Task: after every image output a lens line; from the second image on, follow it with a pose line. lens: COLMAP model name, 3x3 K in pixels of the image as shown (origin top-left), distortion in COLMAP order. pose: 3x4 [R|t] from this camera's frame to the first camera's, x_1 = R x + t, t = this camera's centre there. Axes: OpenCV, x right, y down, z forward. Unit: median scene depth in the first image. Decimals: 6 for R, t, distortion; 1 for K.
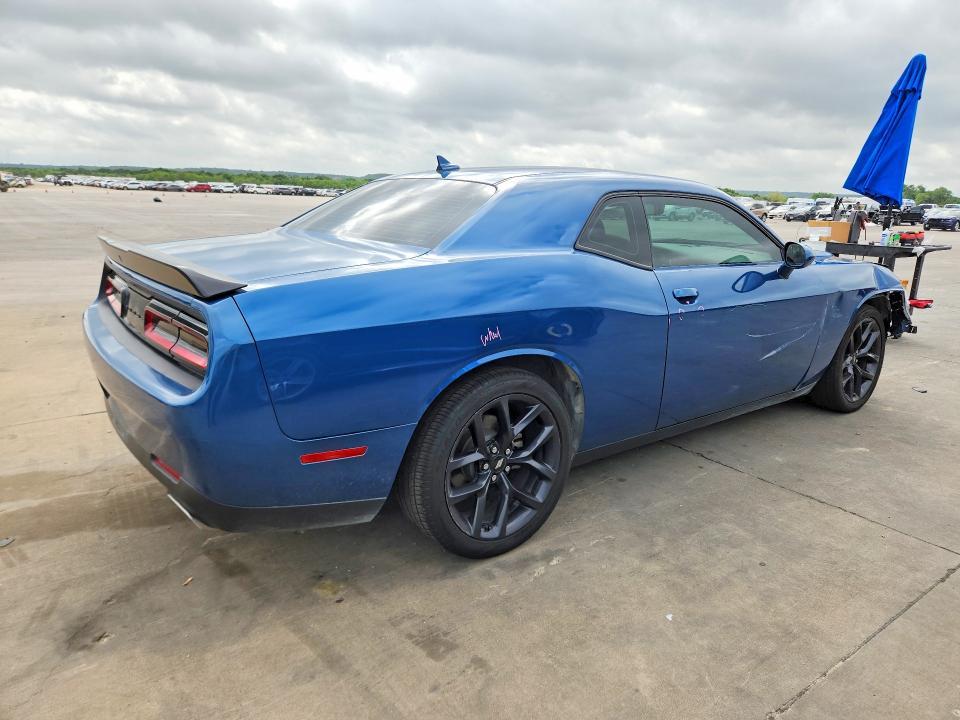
lens RADIAL K [[669.9, 0, 457.9], [0, 669.9, 369.4], [0, 0, 1]] dist [0.066571, -0.050734]
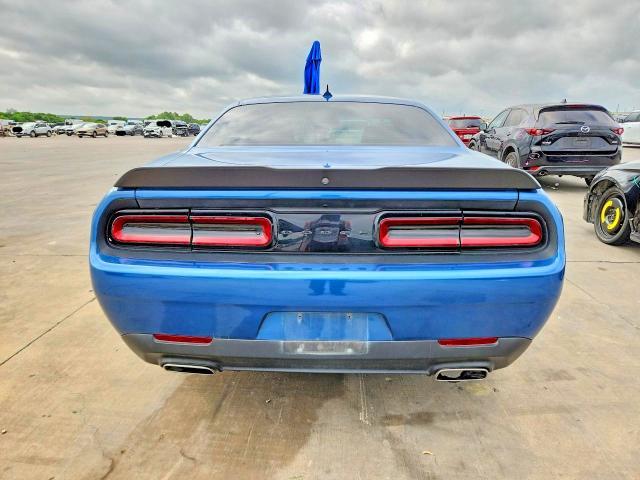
lens RADIAL K [[446.6, 0, 320.9], [0, 446.6, 240.0], [0, 0, 1]] dist [0.066571, -0.050734]
pose [[0.600208, -0.223369, 0.768021, -0.957827], [0.214723, 0.969964, 0.114296, -0.152675], [-0.770483, 0.096311, 0.630143, 0.553827]]
